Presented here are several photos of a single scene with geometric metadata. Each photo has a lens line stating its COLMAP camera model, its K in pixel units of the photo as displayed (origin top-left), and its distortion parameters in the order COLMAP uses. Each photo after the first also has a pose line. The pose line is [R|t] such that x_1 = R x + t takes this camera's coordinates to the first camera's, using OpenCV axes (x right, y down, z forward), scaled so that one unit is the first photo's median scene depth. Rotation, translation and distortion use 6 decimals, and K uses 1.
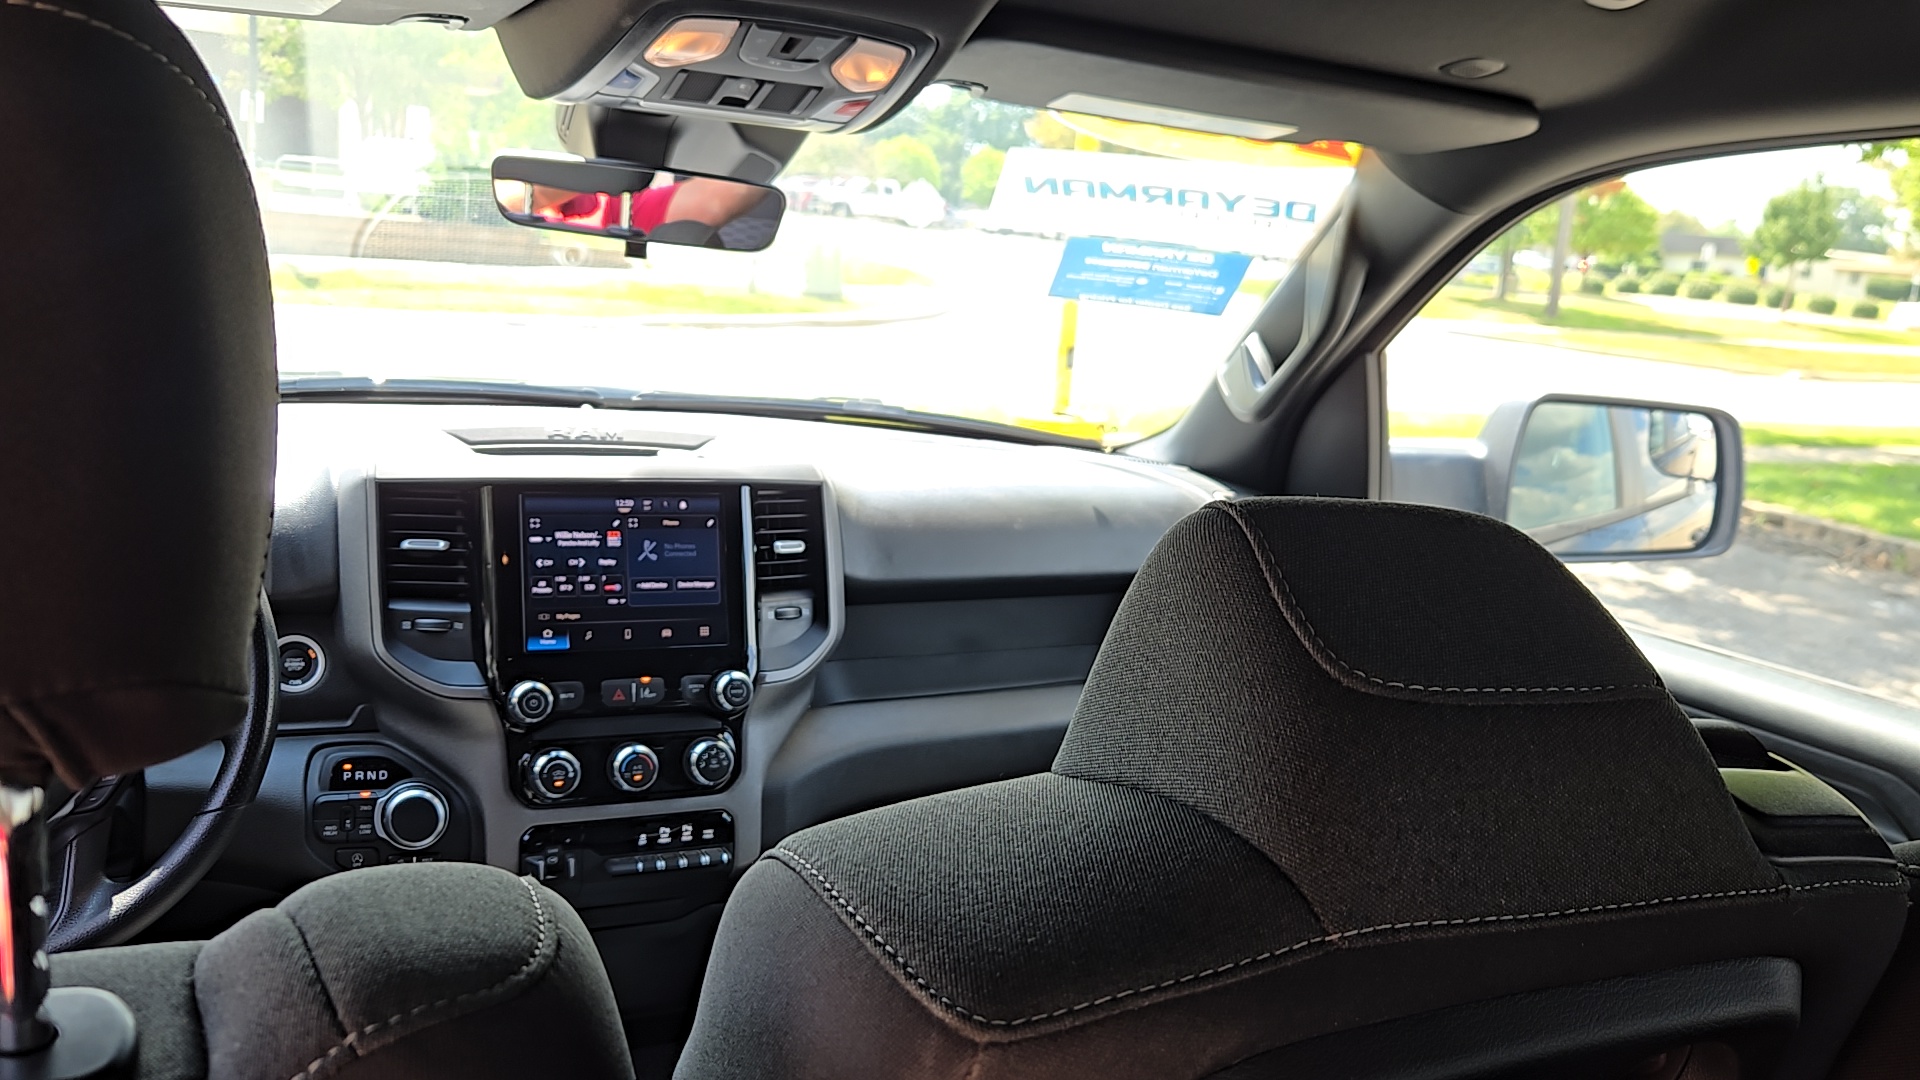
lens RADIAL K [[1591.5, 0, 948.1], [0, 1591.5, 541.5], [0, 0, 1]] dist [0.003043, 0.002736]
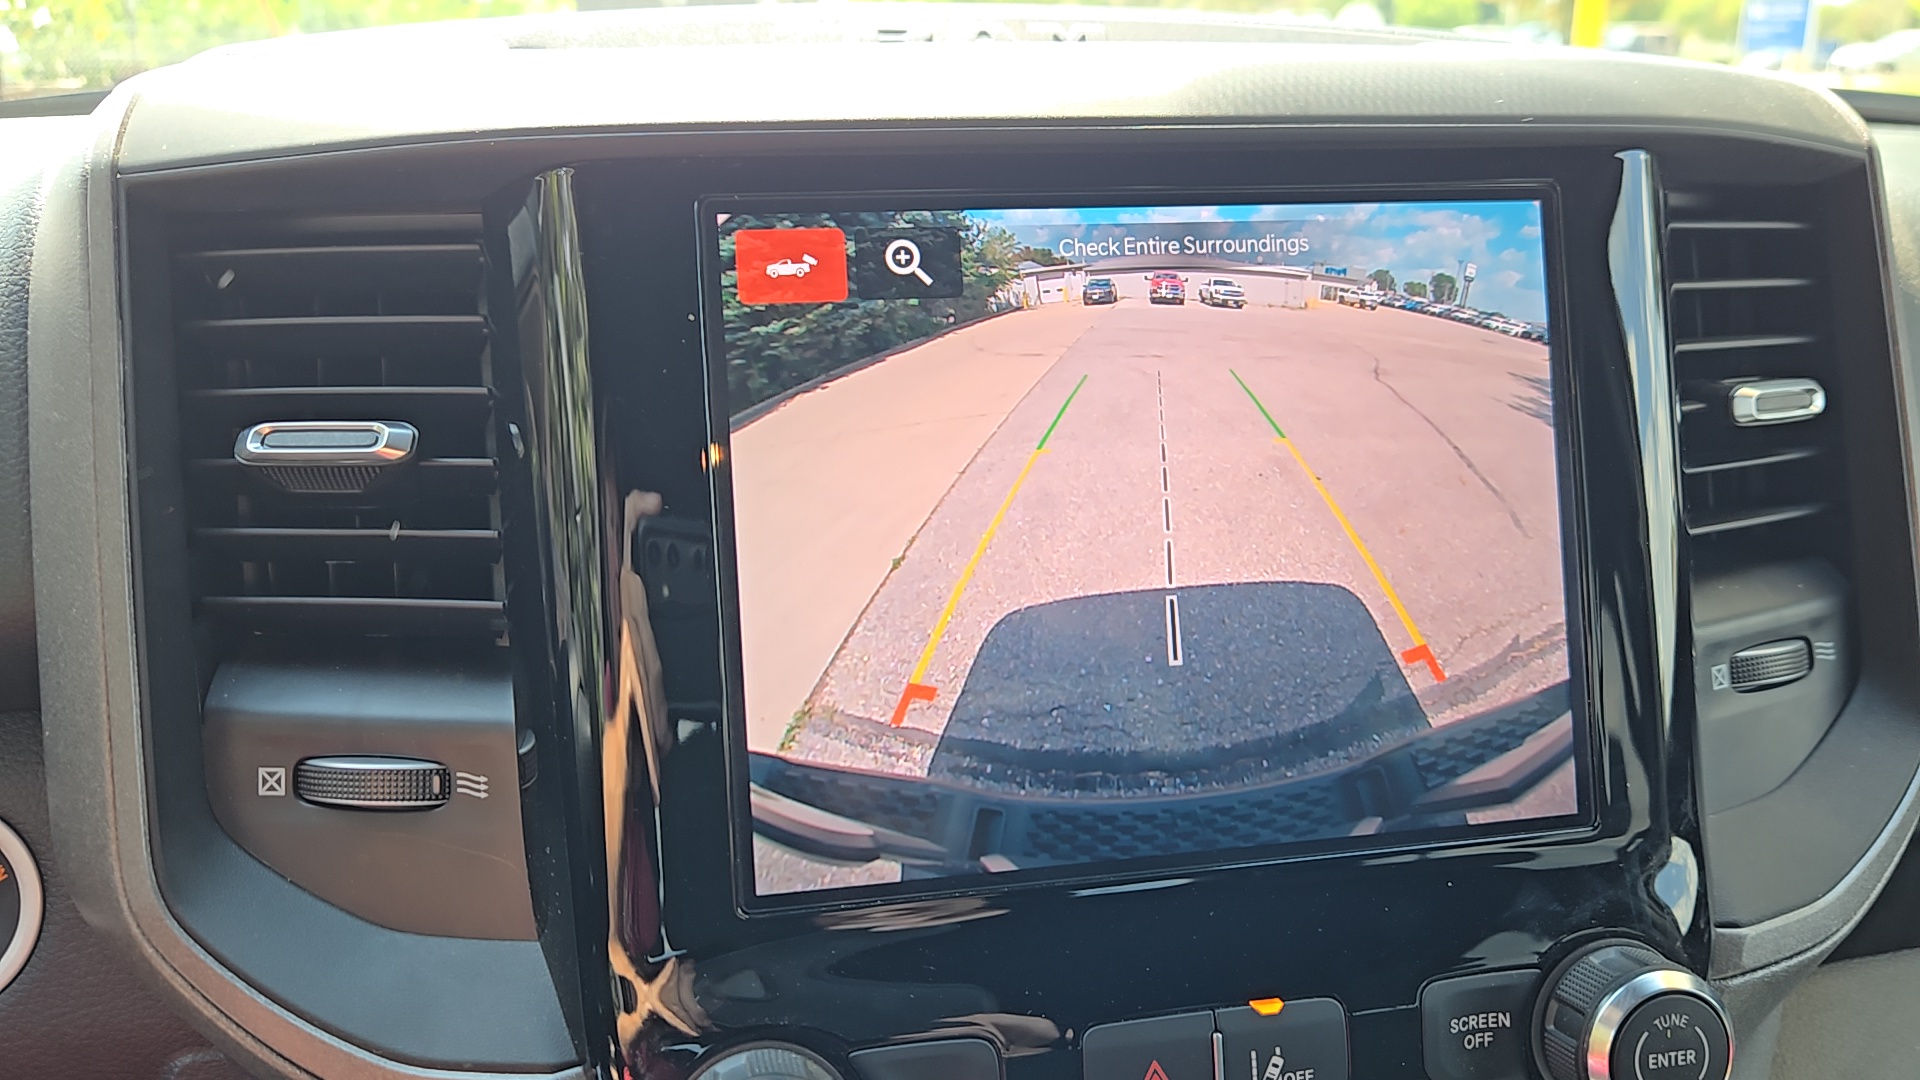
lens RADIAL K [[1629.6, 0, 959.2], [0, 1629.6, 543.9], [0, 0, 1]] dist [0.001142, -0.018974]
pose [[0.968048, -0.013980, -0.250376, -0.175923], [0.033371, 0.996746, 0.073369, 0.002525], [0.248536, -0.079380, 0.965365, 0.781111]]
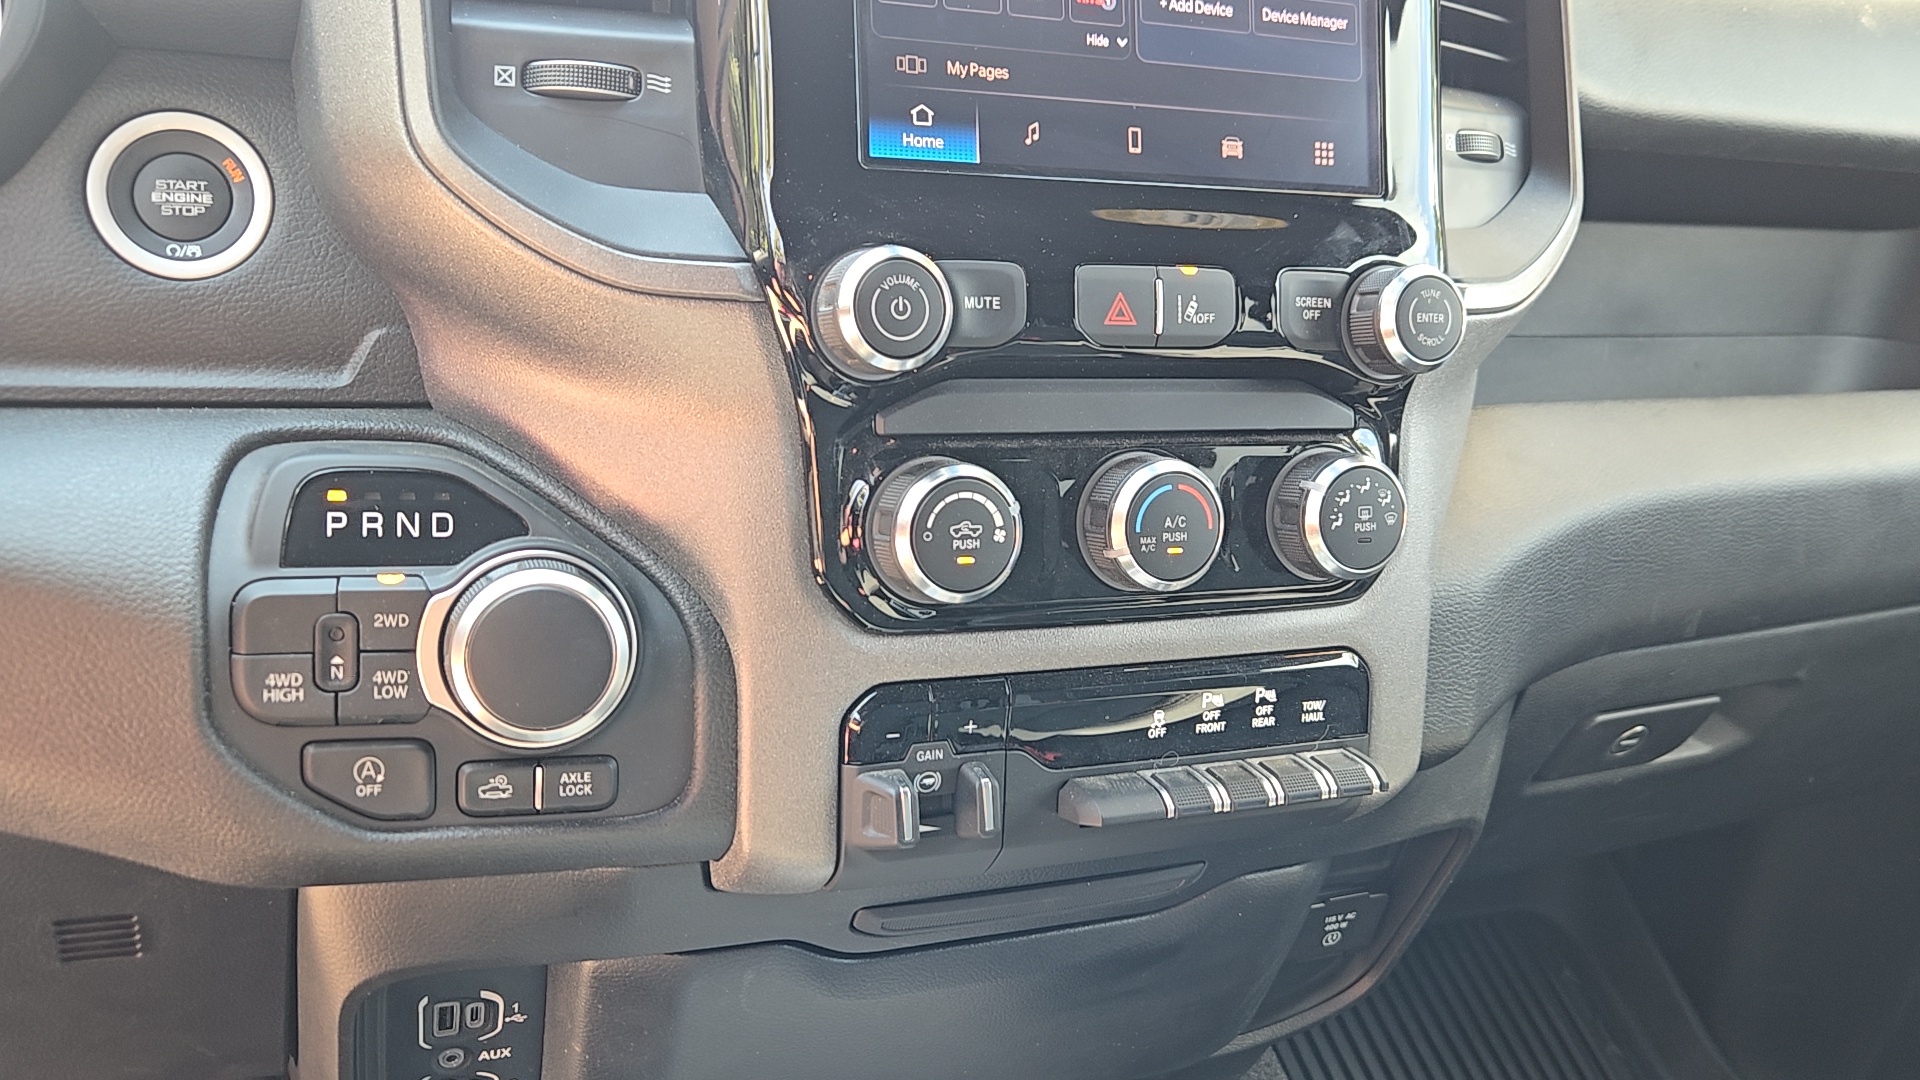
lens RADIAL K [[1611.8, 0, 953.8], [0, 1611.8, 534.6], [0, 0, 1]] dist [0.001634, -0.000694]
pose [[0.998903, 0.018893, -0.042842, -0.227790], [-0.014434, 0.994669, 0.102102, 0.110070], [0.044543, -0.101372, 0.993851, 0.653156]]
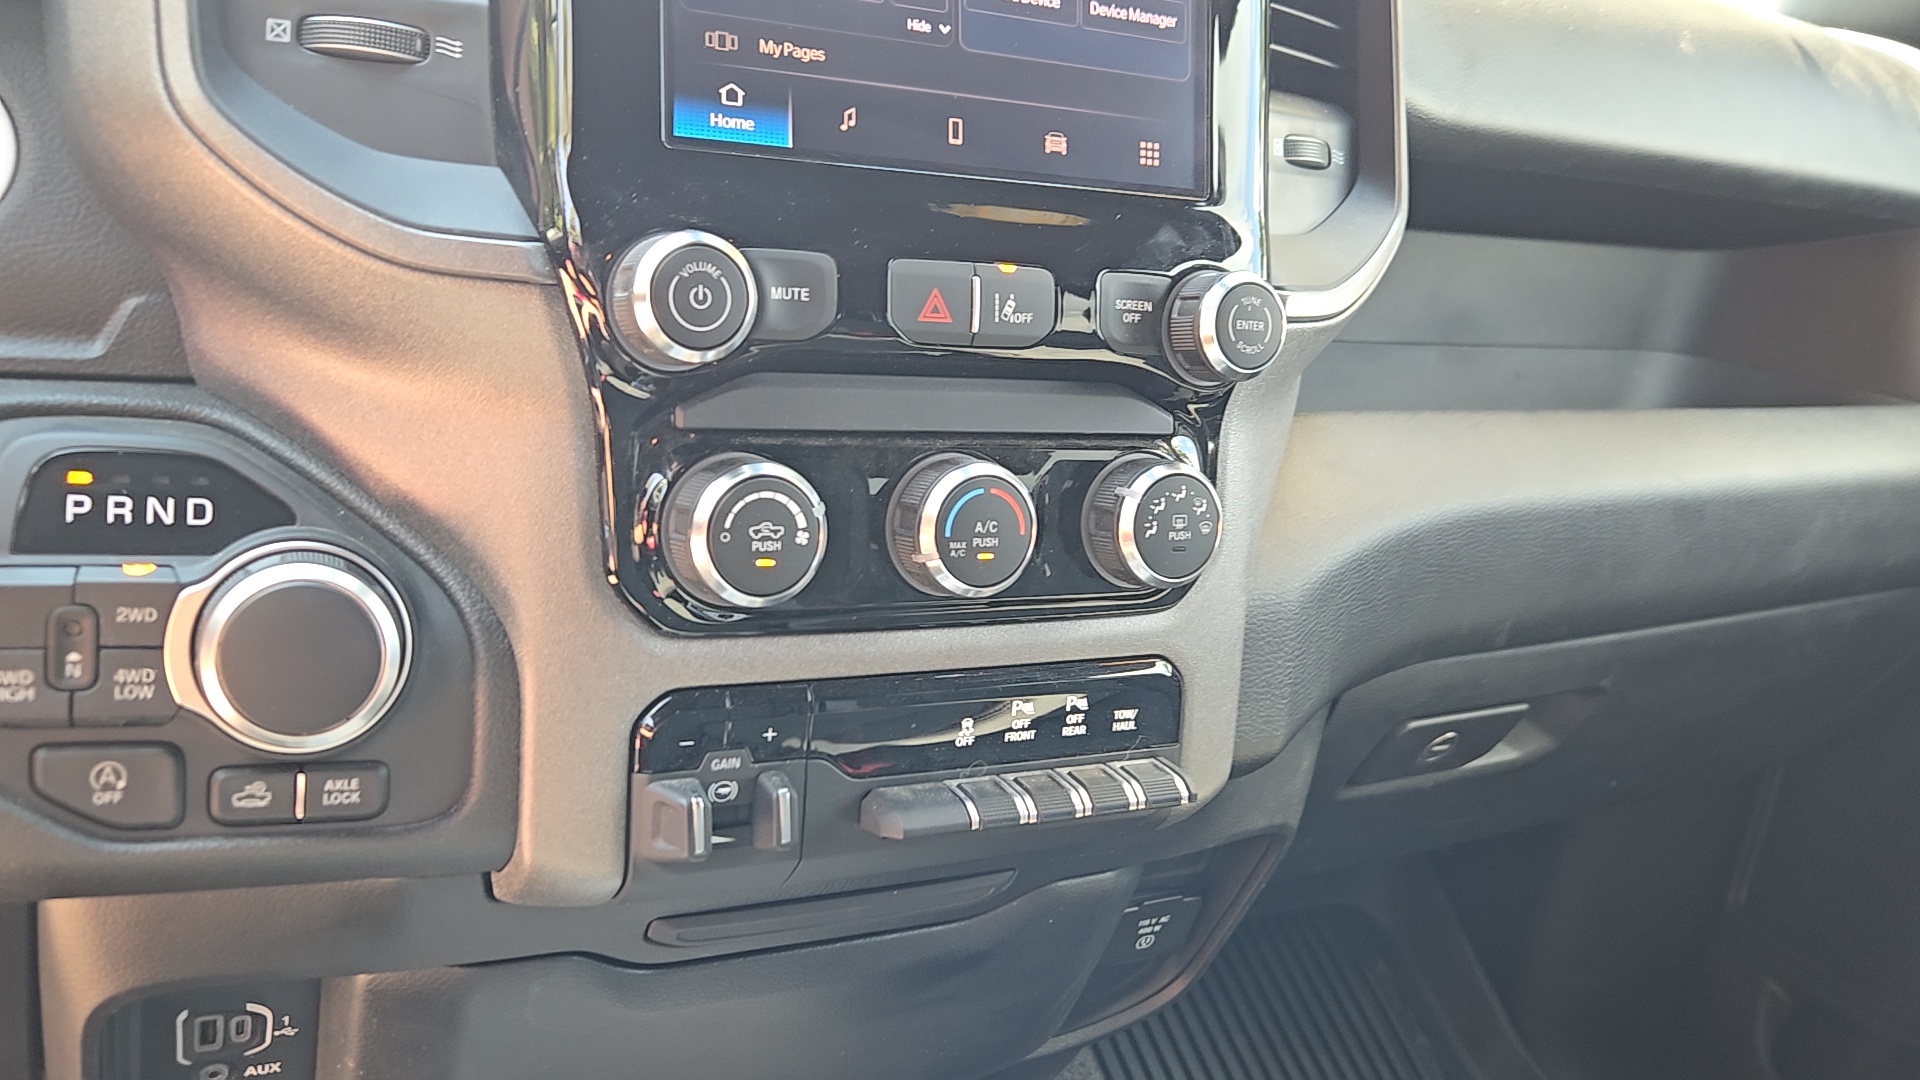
lens RADIAL K [[1611.8, 0, 953.8], [0, 1611.8, 534.6], [0, 0, 1]] dist [0.001634, -0.000694]
pose [[0.997811, 0.043463, 0.049851, -0.218560], [-0.048769, 0.992656, 0.110707, 0.106697], [-0.044673, -0.112896, 0.992602, 0.665775]]
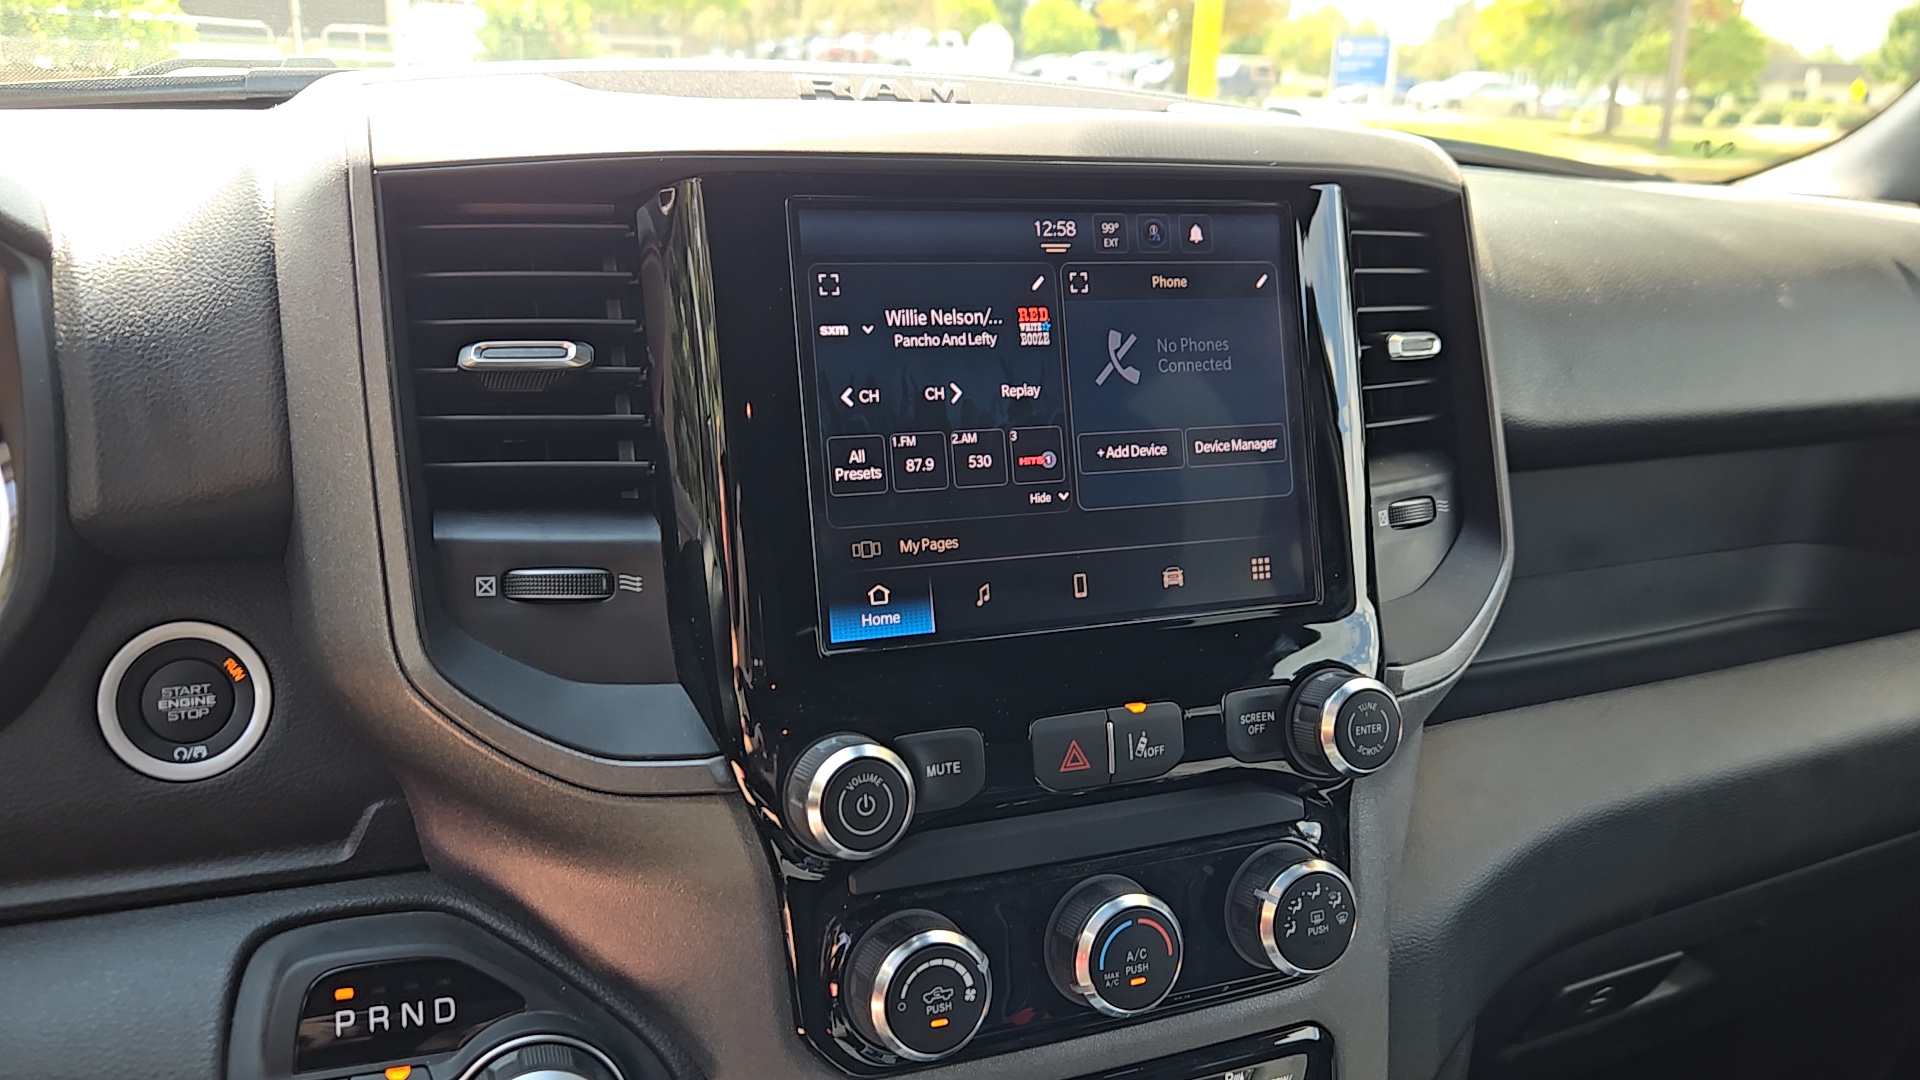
lens RADIAL K [[1606.9, 0, 953.7], [0, 1606.9, 540.8], [0, 0, 1]] dist [0.005452, 0.002209]
pose [[0.998667, -0.031599, -0.040824, -0.218765], [0.034704, 0.996371, 0.077721, 0.018258], [0.038220, -0.079034, 0.996139, 0.641170]]
